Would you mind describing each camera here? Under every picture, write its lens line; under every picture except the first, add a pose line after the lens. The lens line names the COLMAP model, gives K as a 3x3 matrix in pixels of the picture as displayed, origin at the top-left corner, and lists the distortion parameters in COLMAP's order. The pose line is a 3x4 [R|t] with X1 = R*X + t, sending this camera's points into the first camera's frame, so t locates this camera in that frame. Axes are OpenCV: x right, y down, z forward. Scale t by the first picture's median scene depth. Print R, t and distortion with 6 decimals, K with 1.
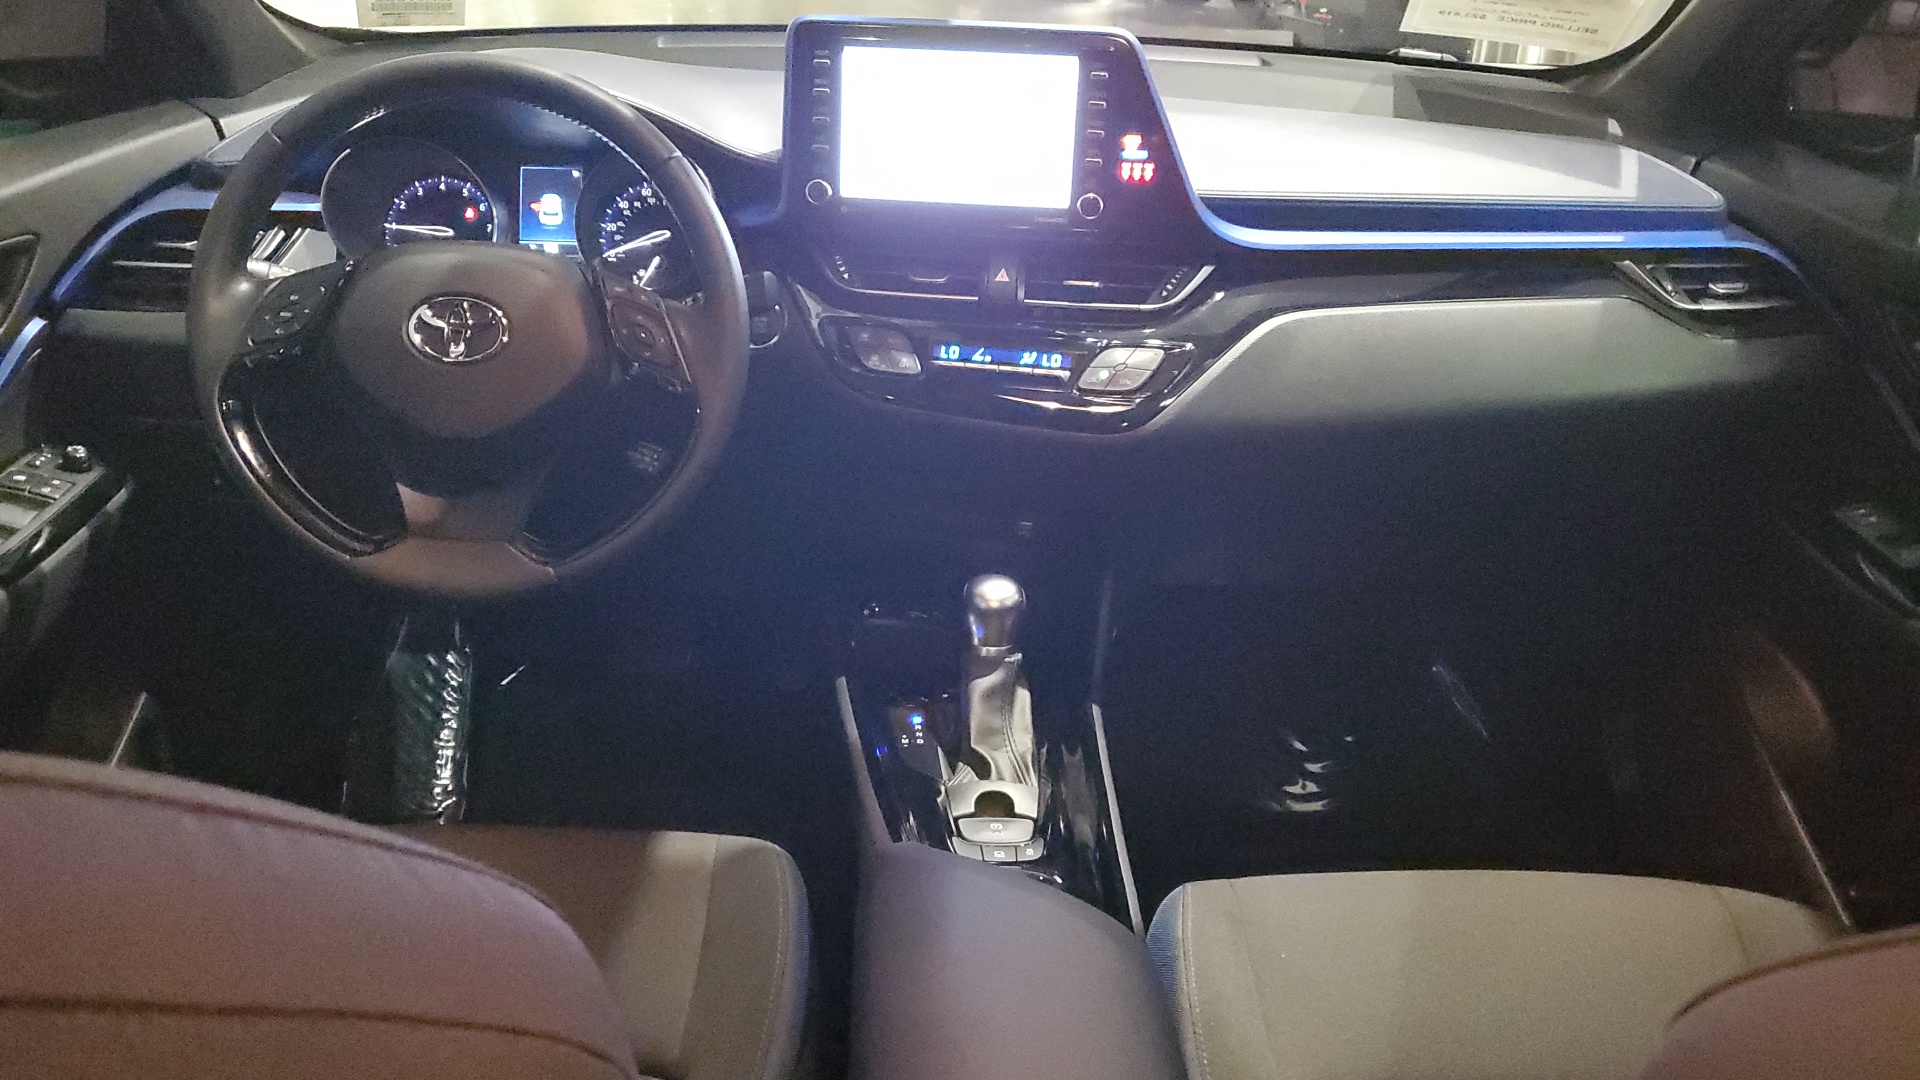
lens RADIAL K [[1478.7, 0, 960.0], [0, 1478.7, 540.0], [0, 0, 1]] dist [0.002558, -0.001778]
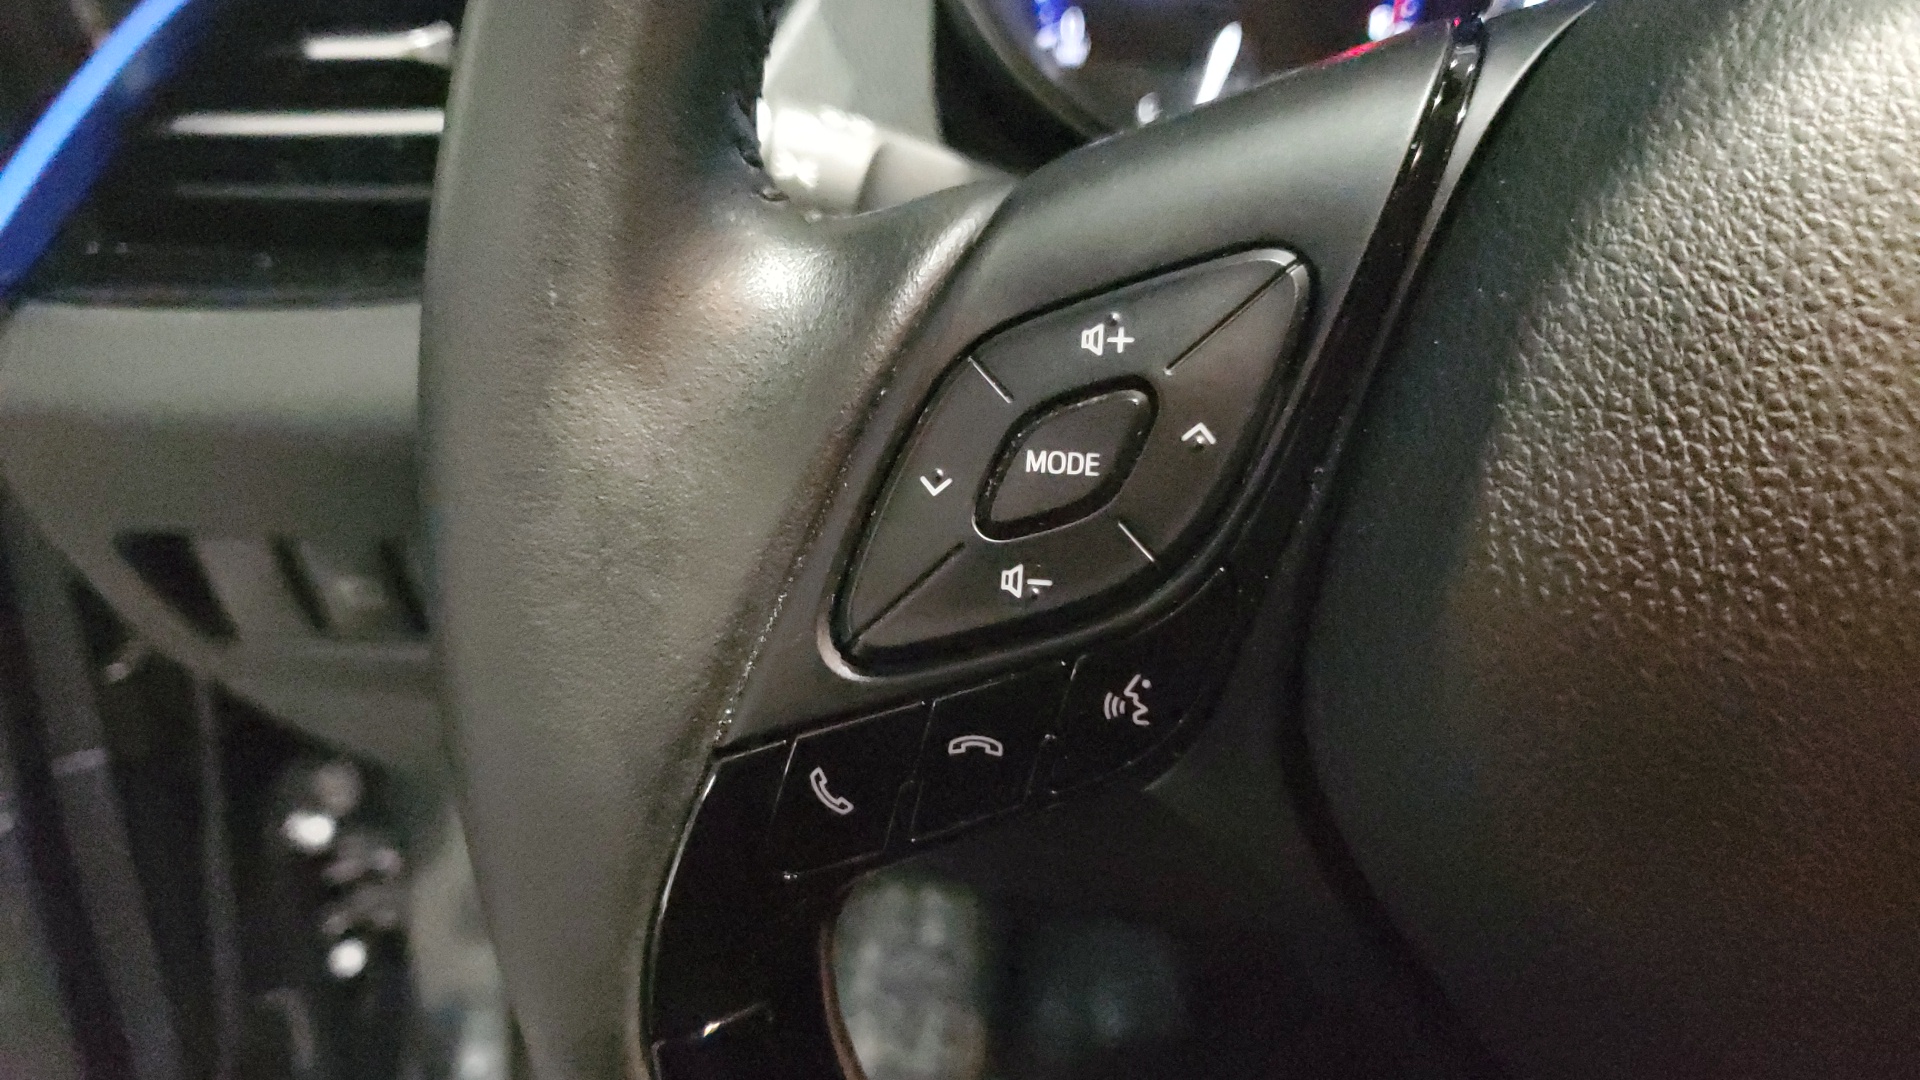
lens RADIAL K [[1463.1, 0, 952.5], [0, 1463.1, 531.9], [0, 0, 1]] dist [0.069079, -0.092772]
pose [[0.985161, -0.000112, -0.171634, -0.392747], [0.015745, 0.995842, 0.089723, -0.138140], [0.170911, -0.091094, 0.981066, 0.769972]]
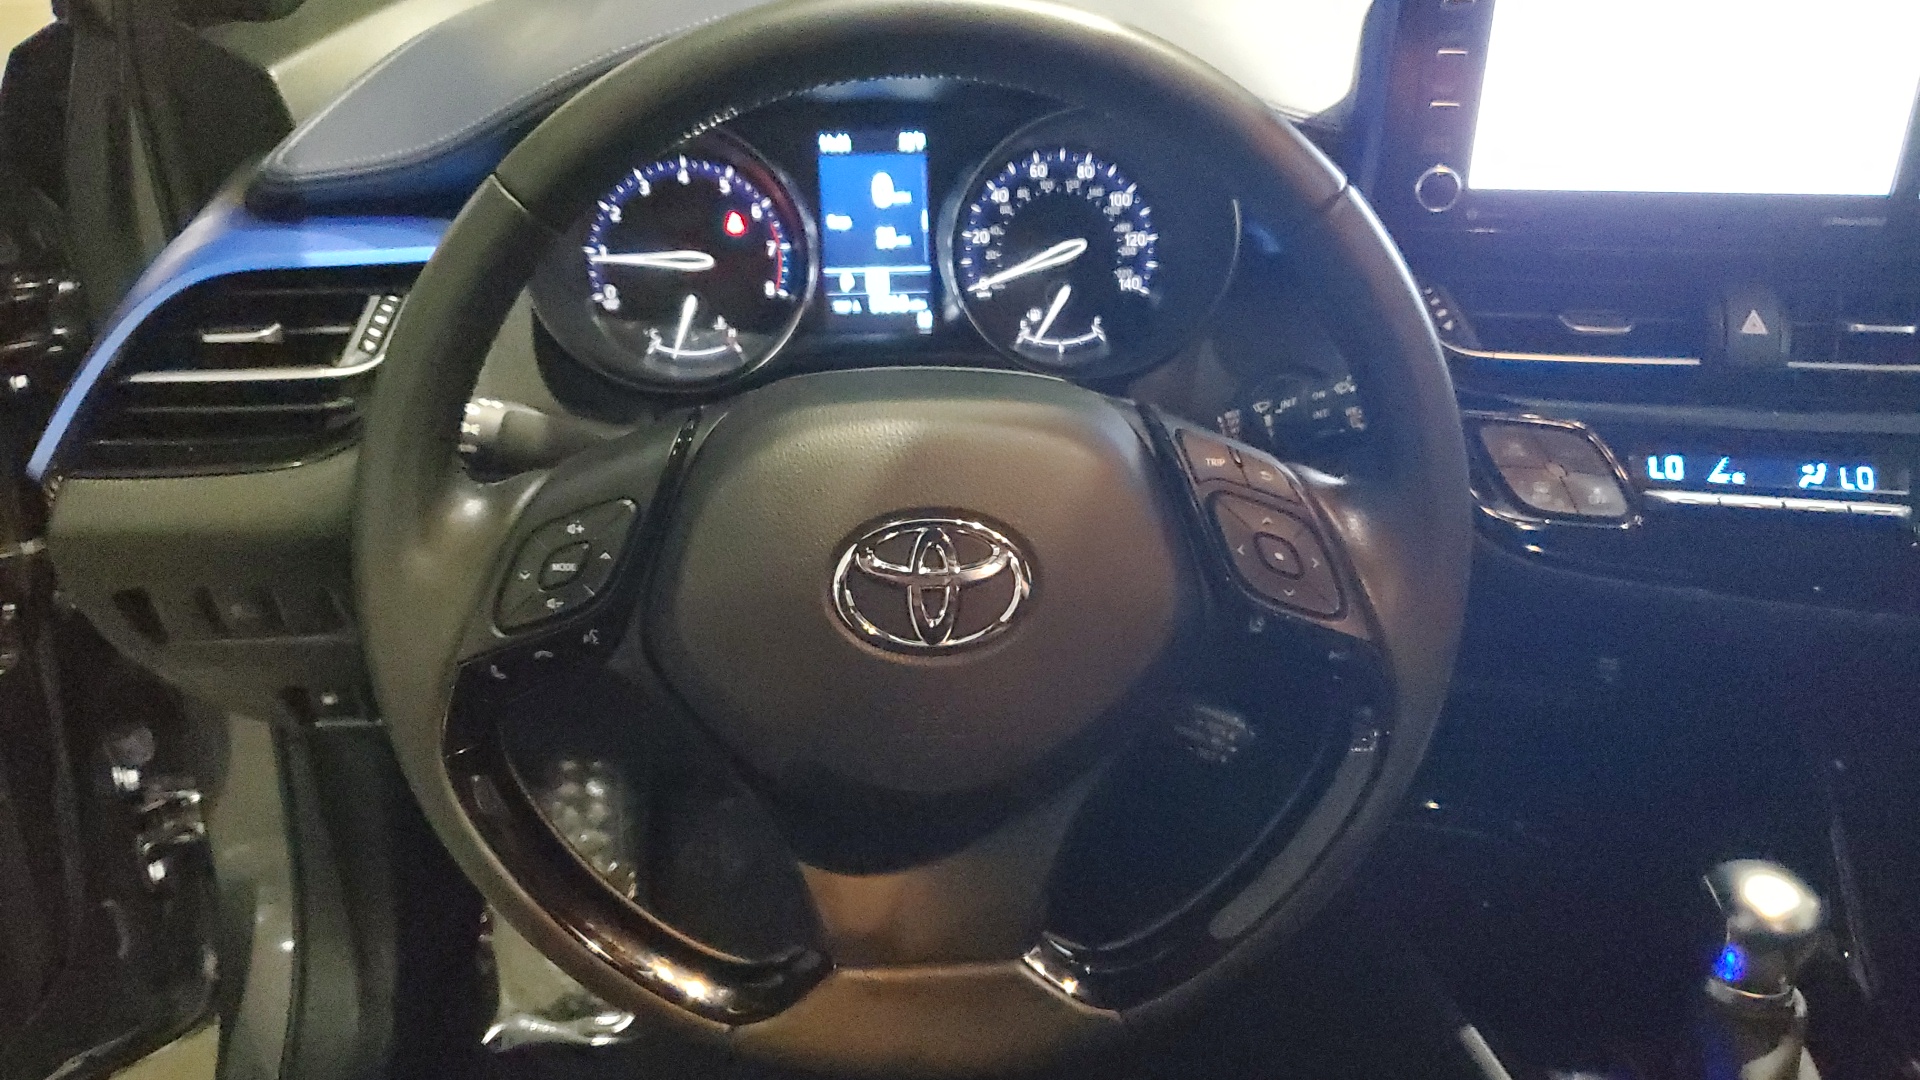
lens RADIAL K [[1406.8, 0, 950.7], [0, 1406.8, 590.6], [0, 0, 1]] dist [0.032338, -0.004677]
pose [[0.997733, -0.051921, 0.042808, -0.311740], [0.044028, 0.984763, 0.168236, -0.189353], [-0.050890, -0.165970, 0.984817, 0.490186]]
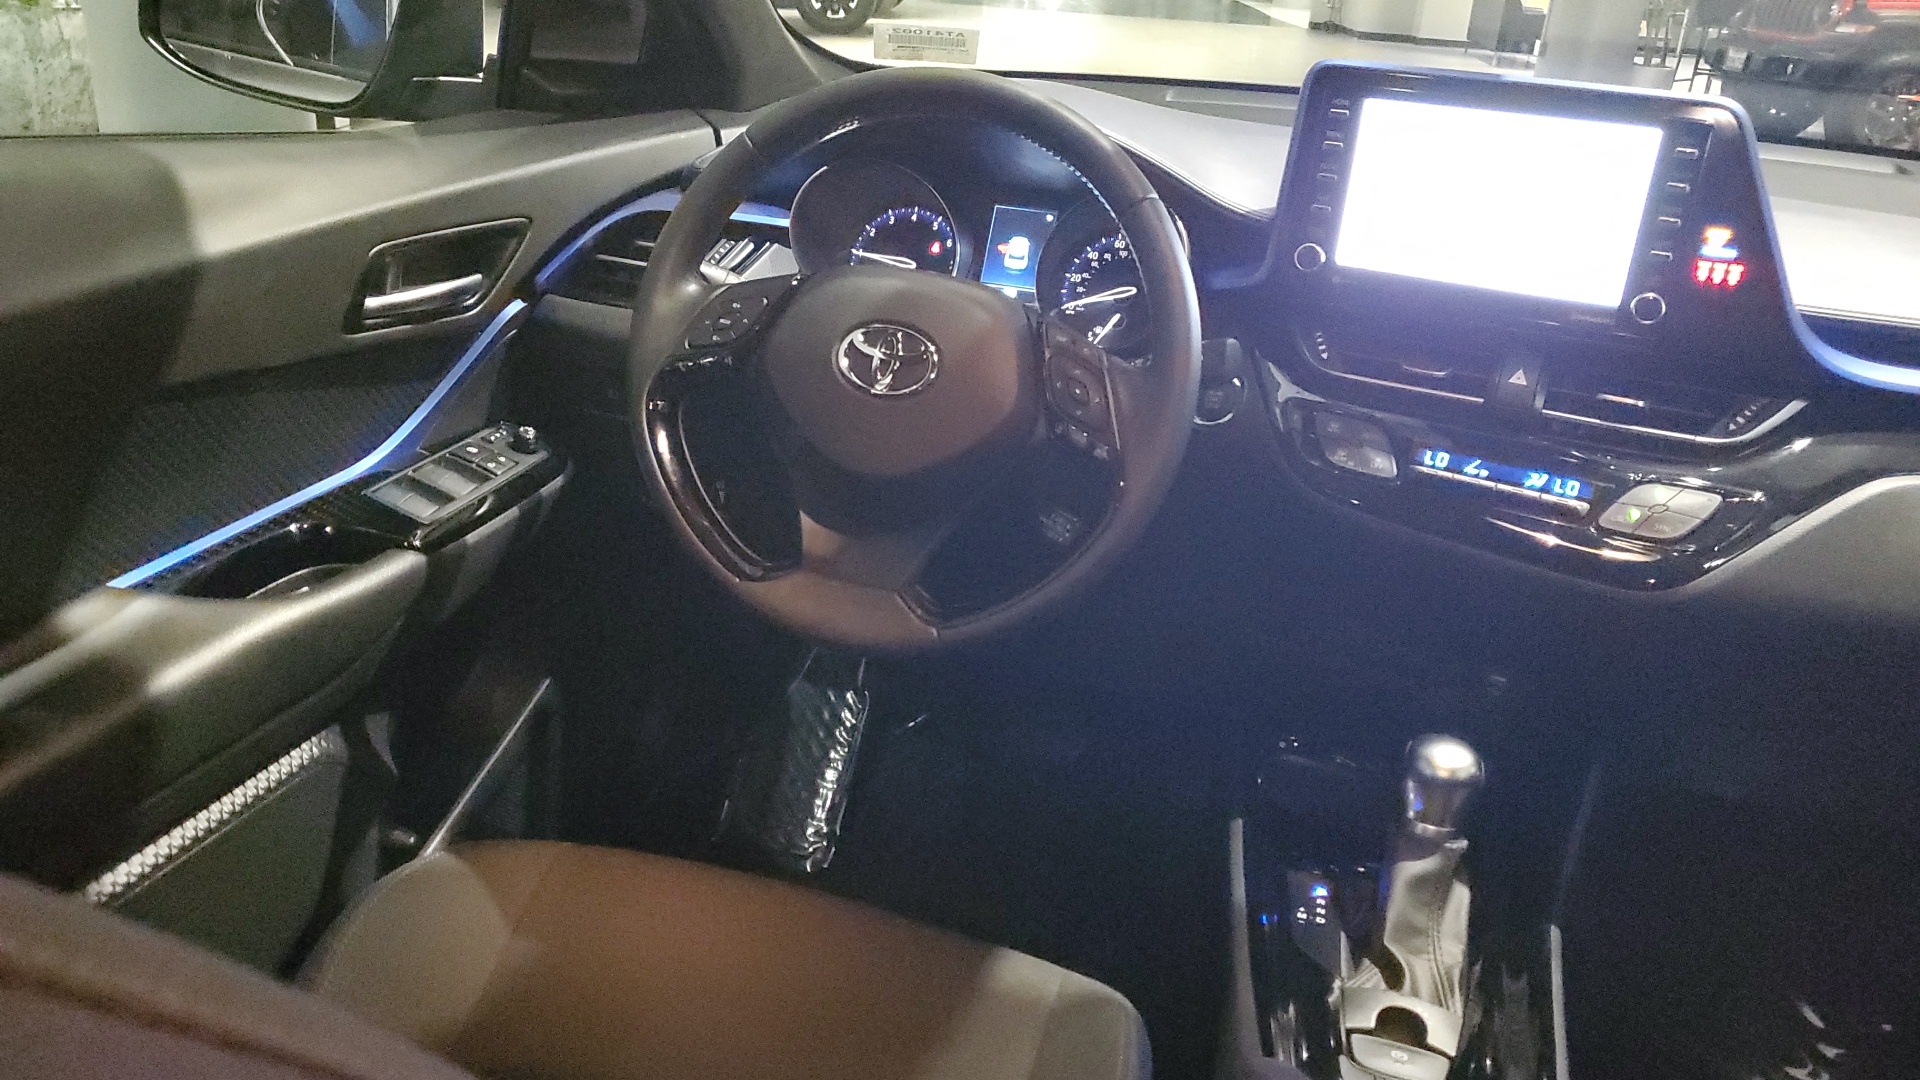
lens RADIAL K [[1463.1, 0, 952.5], [0, 1463.1, 531.9], [0, 0, 1]] dist [0.069079, -0.092772]
pose [[0.939279, 0.159326, -0.303924, -0.003811], [-0.178705, 0.983212, -0.036861, -0.007769], [0.292949, 0.088935, 0.951983, 0.129582]]
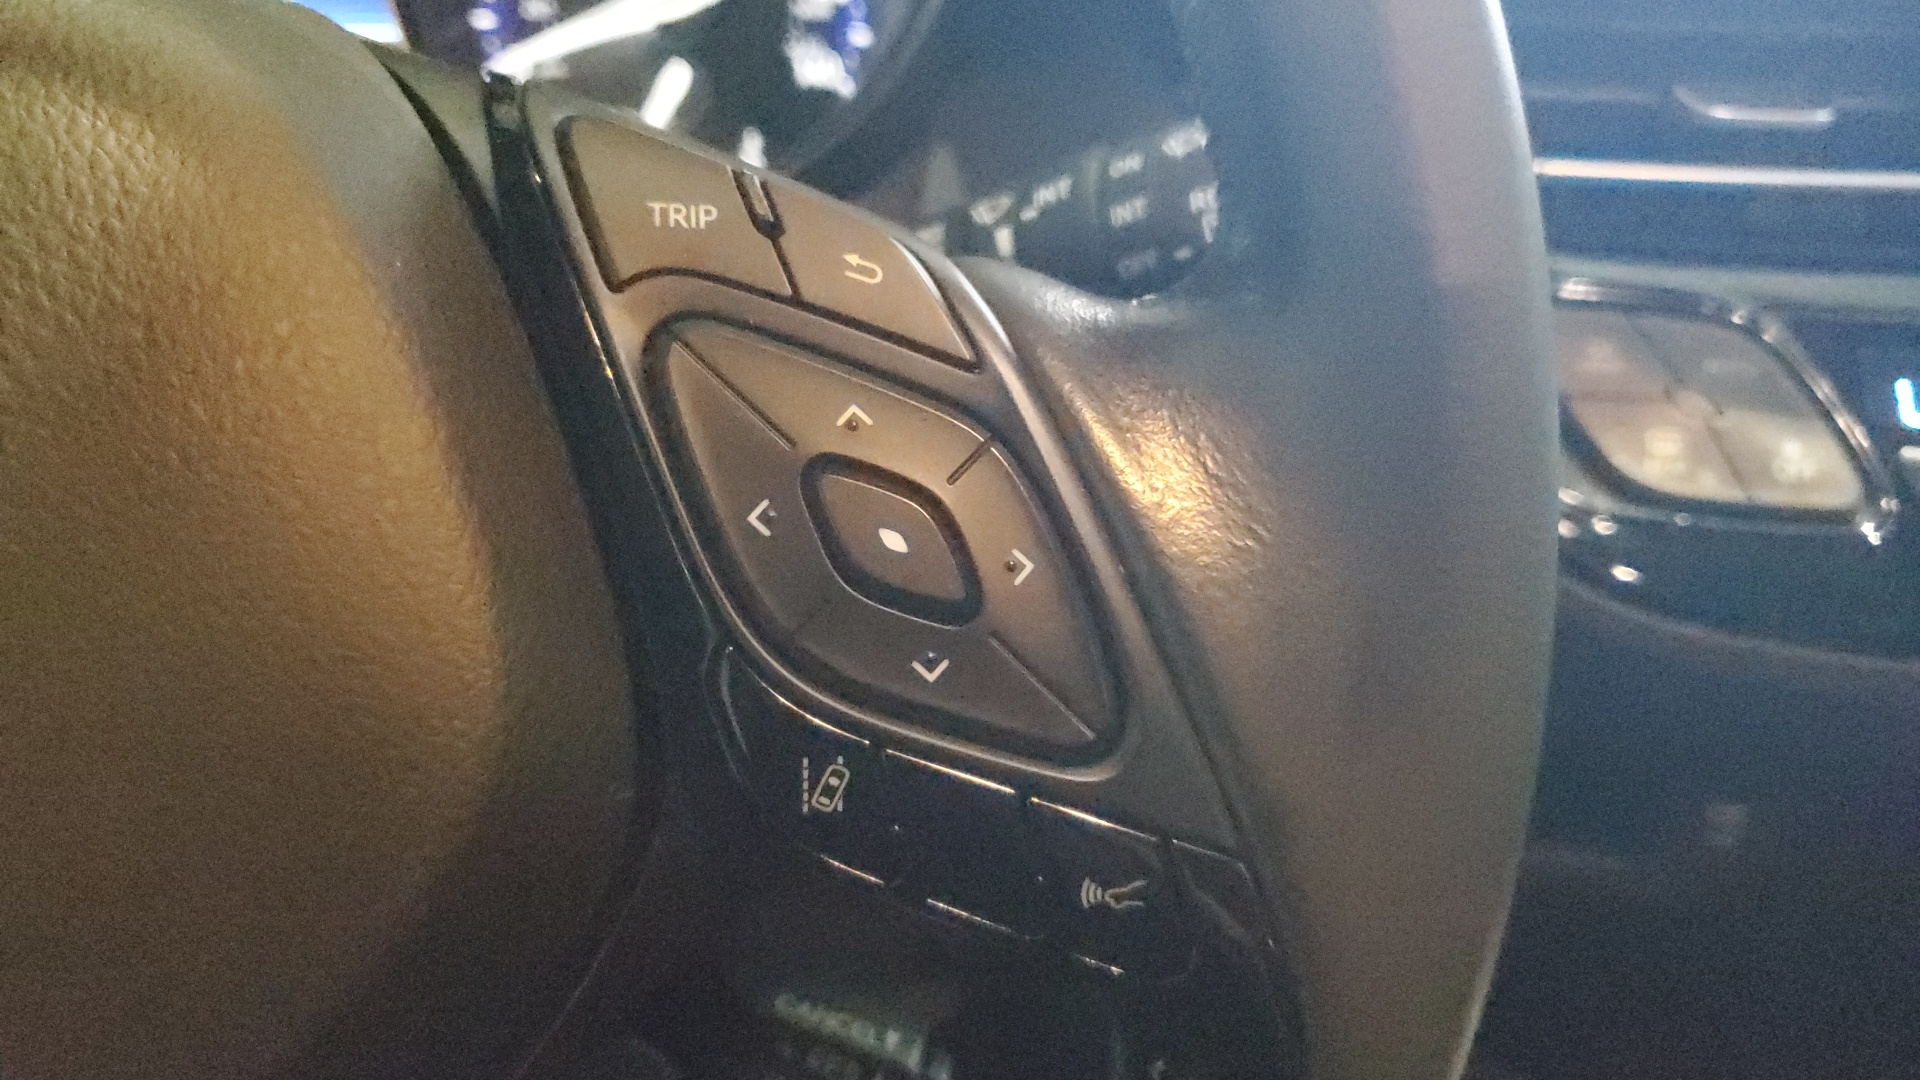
lens RADIAL K [[1478.7, 0, 960.0], [0, 1478.7, 540.0], [0, 0, 1]] dist [0.002558, -0.001778]
pose [[0.996426, -0.042892, 0.072775, -0.195465], [0.037923, 0.996941, 0.068346, -0.131201], [-0.075484, -0.065342, 0.995004, 0.785027]]
